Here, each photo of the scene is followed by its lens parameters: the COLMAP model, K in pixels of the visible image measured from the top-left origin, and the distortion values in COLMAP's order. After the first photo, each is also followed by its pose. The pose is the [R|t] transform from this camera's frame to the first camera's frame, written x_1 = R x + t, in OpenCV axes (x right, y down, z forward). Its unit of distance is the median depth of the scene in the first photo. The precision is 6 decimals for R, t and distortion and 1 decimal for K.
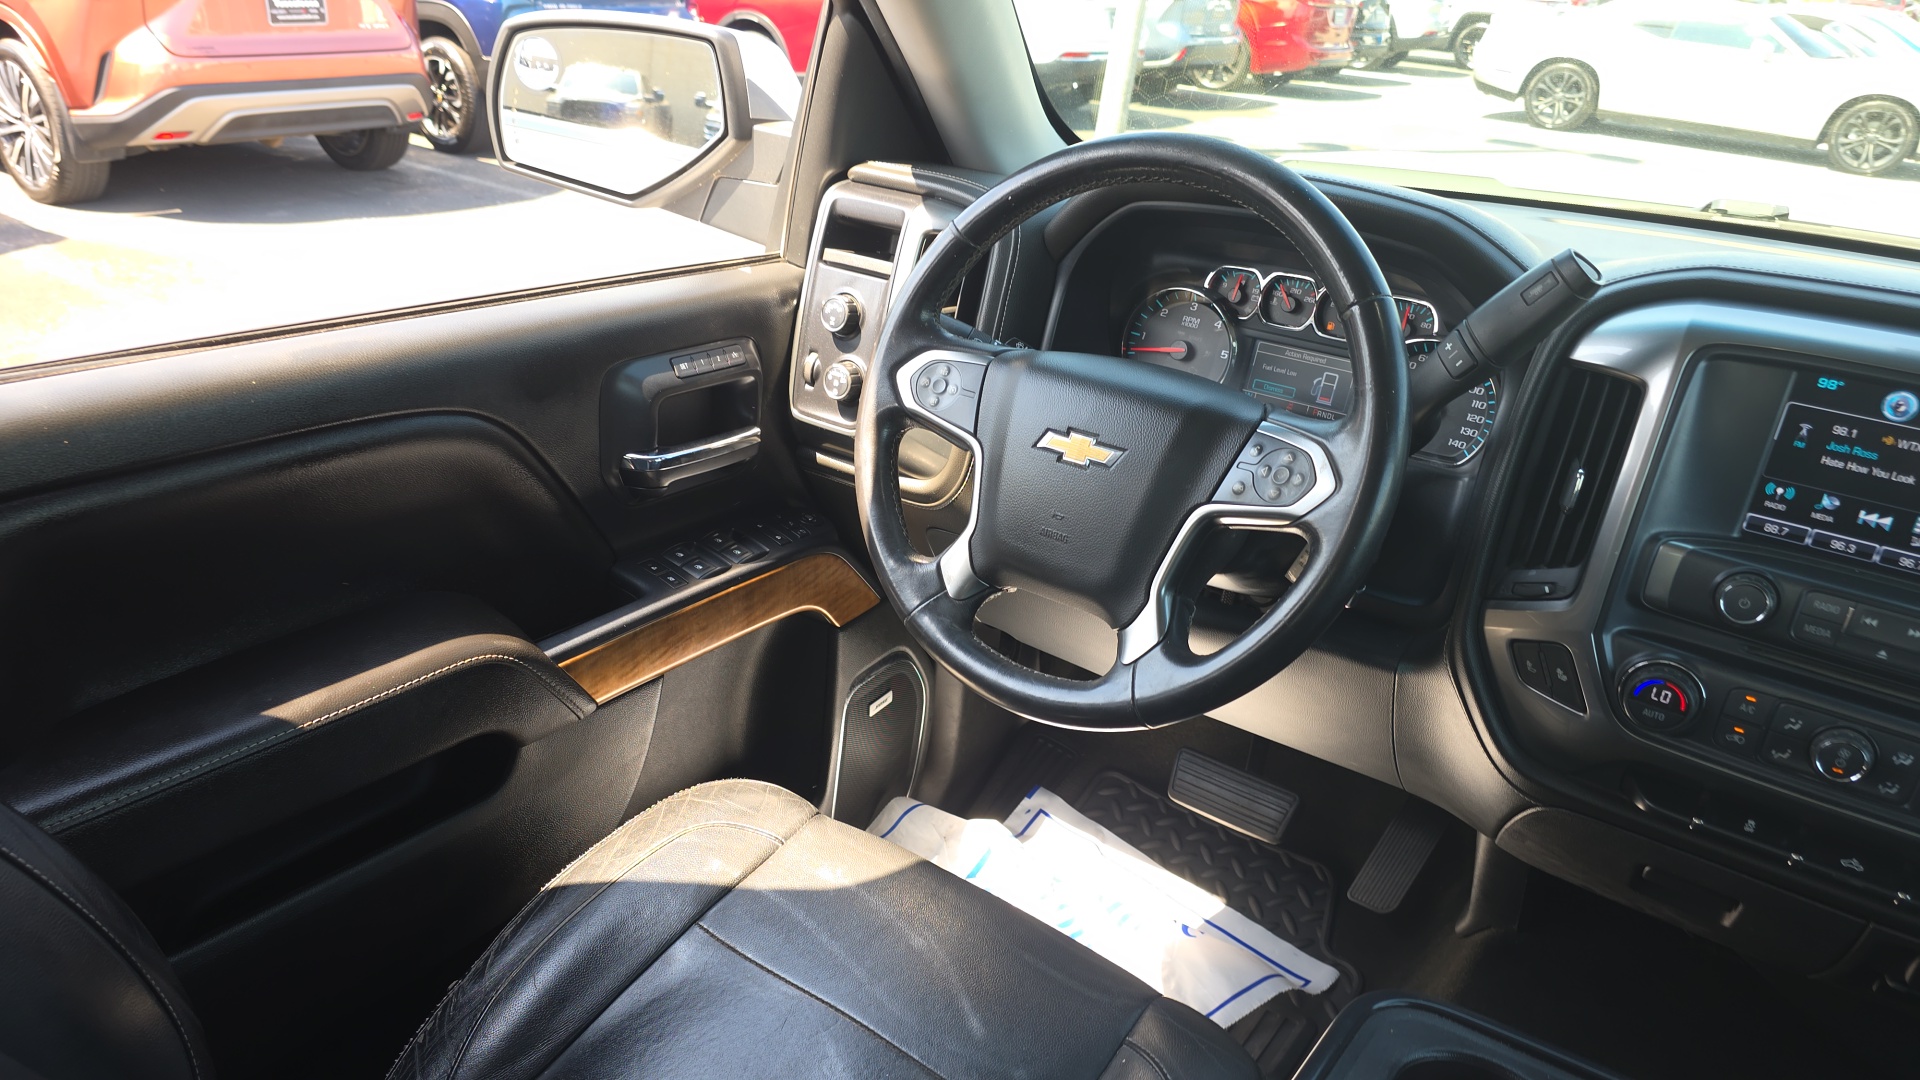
lens RADIAL K [[1310.8, 0, 924.4], [0, 1310.8, 559.2], [0, 0, 1]] dist [0.055891, -0.057647]
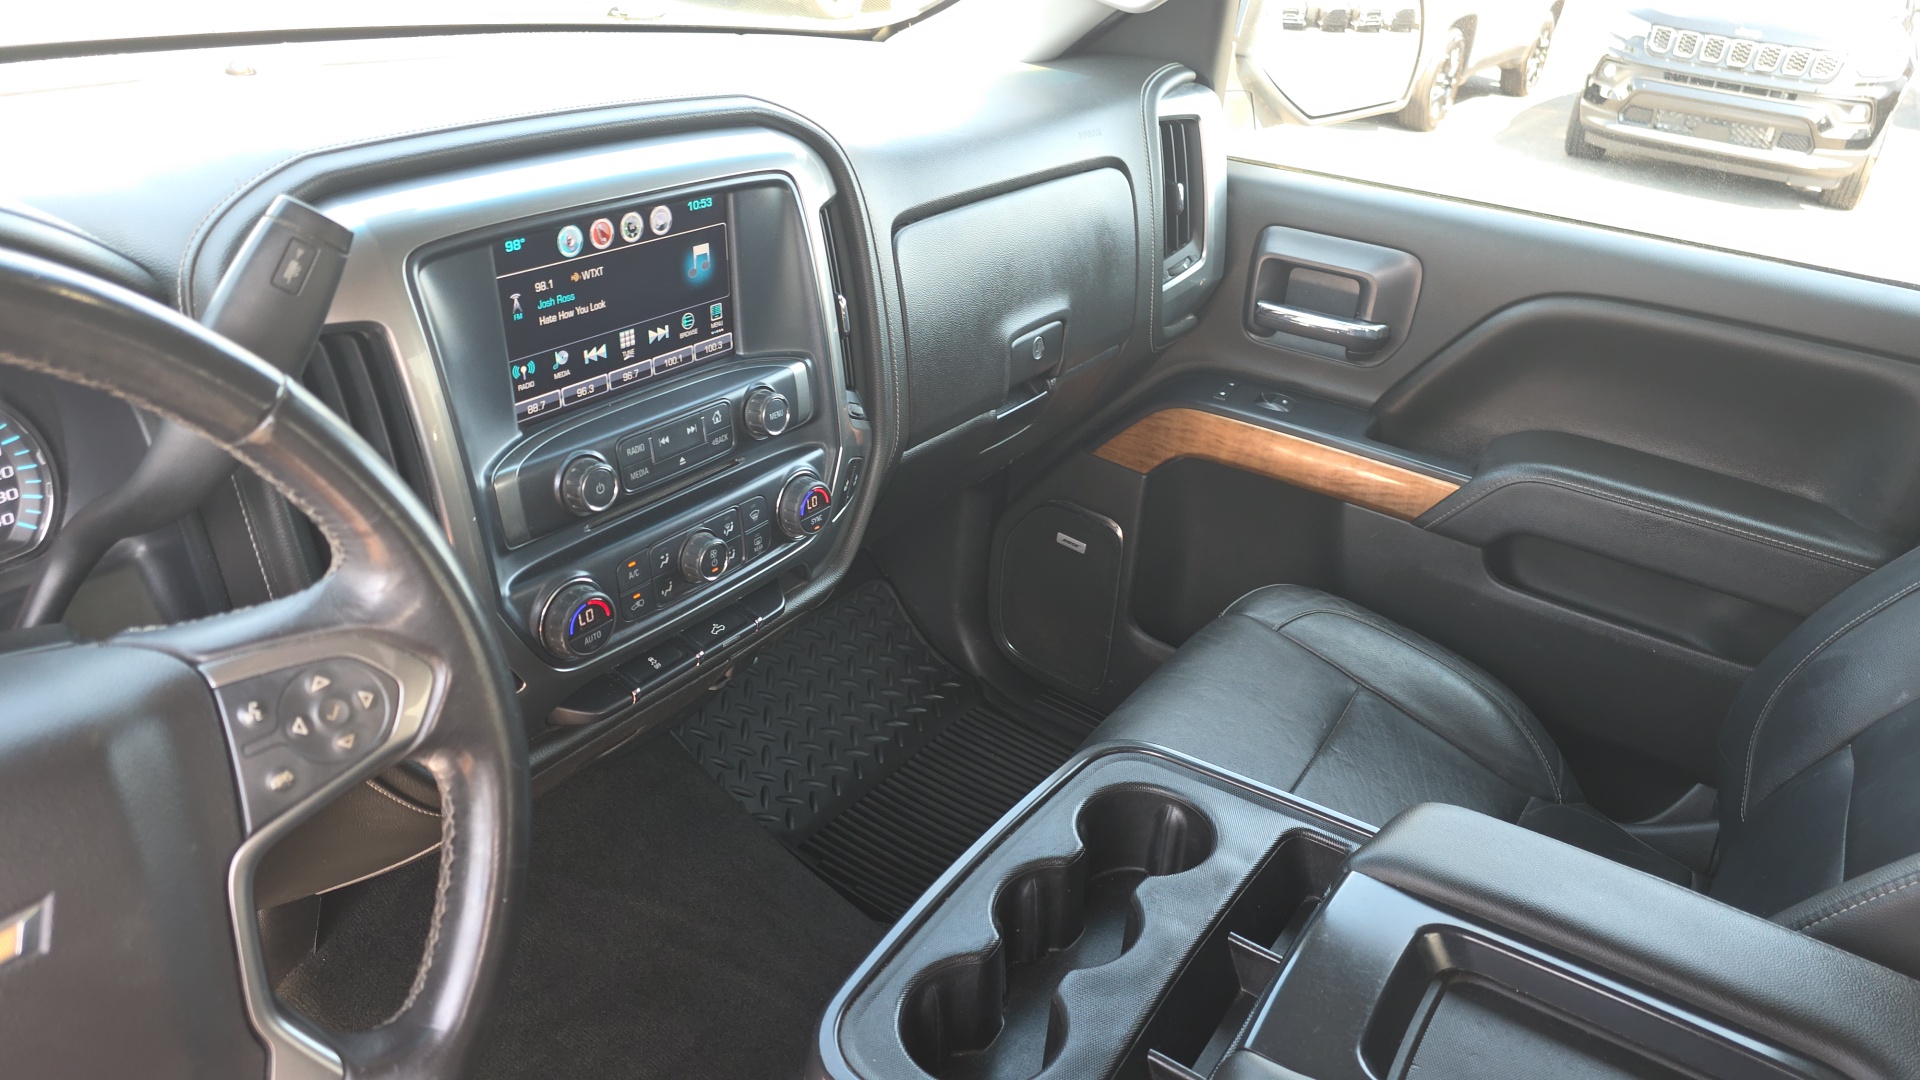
lens RADIAL K [[1310.8, 0, 1031.5], [0, 1310.8, 540.8], [0, 0, 1]] dist [0.055891, -0.057647]
pose [[-0.059746, -0.542605, 0.837861, -0.182178], [0.318206, 0.785218, 0.531204, -0.302805], [-0.946137, 0.298350, 0.125747, 0.544975]]
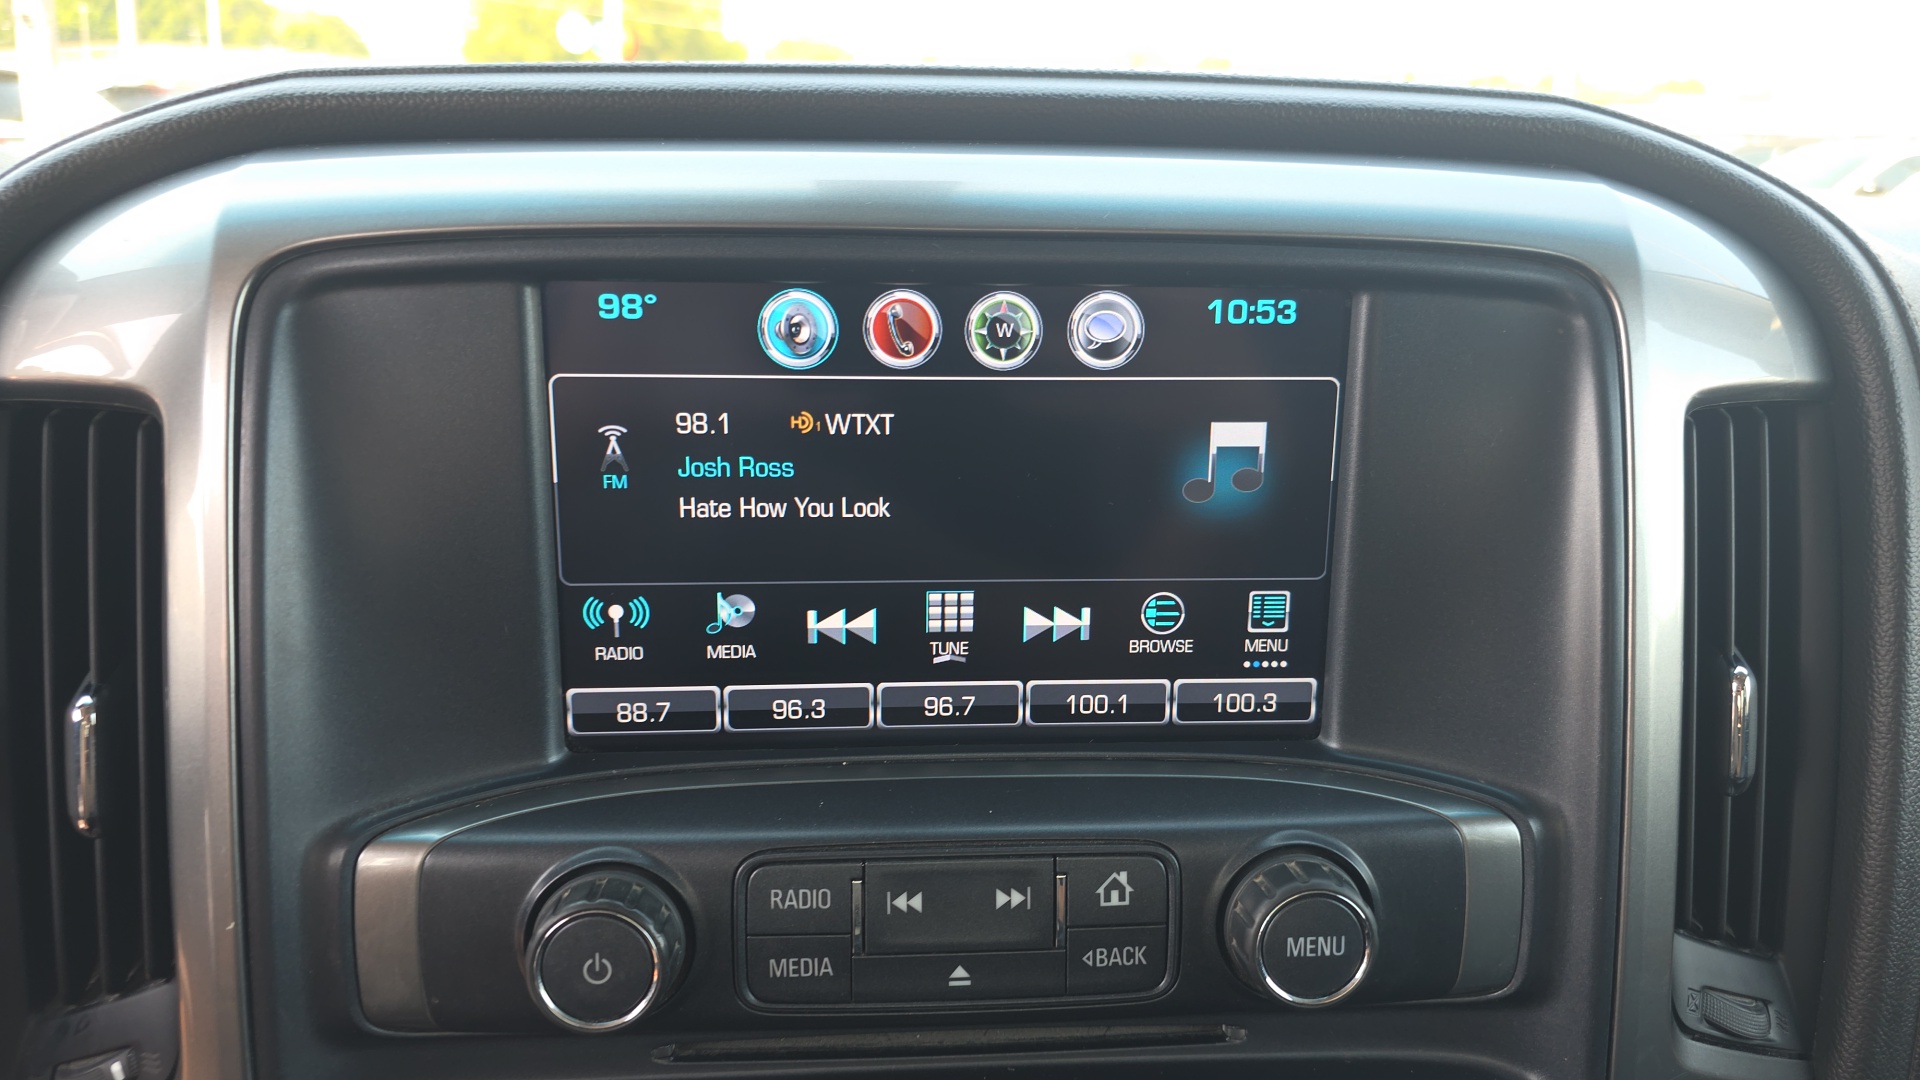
lens RADIAL K [[1310.8, 0, 970.0], [0, 1310.8, 522.7], [0, 0, 1]] dist [0.055891, -0.057647]
pose [[0.767009, -0.231505, 0.598416, 0.465820], [0.302598, 0.952925, -0.019197, -0.035337], [-0.565801, 0.195804, 0.800956, 0.594387]]
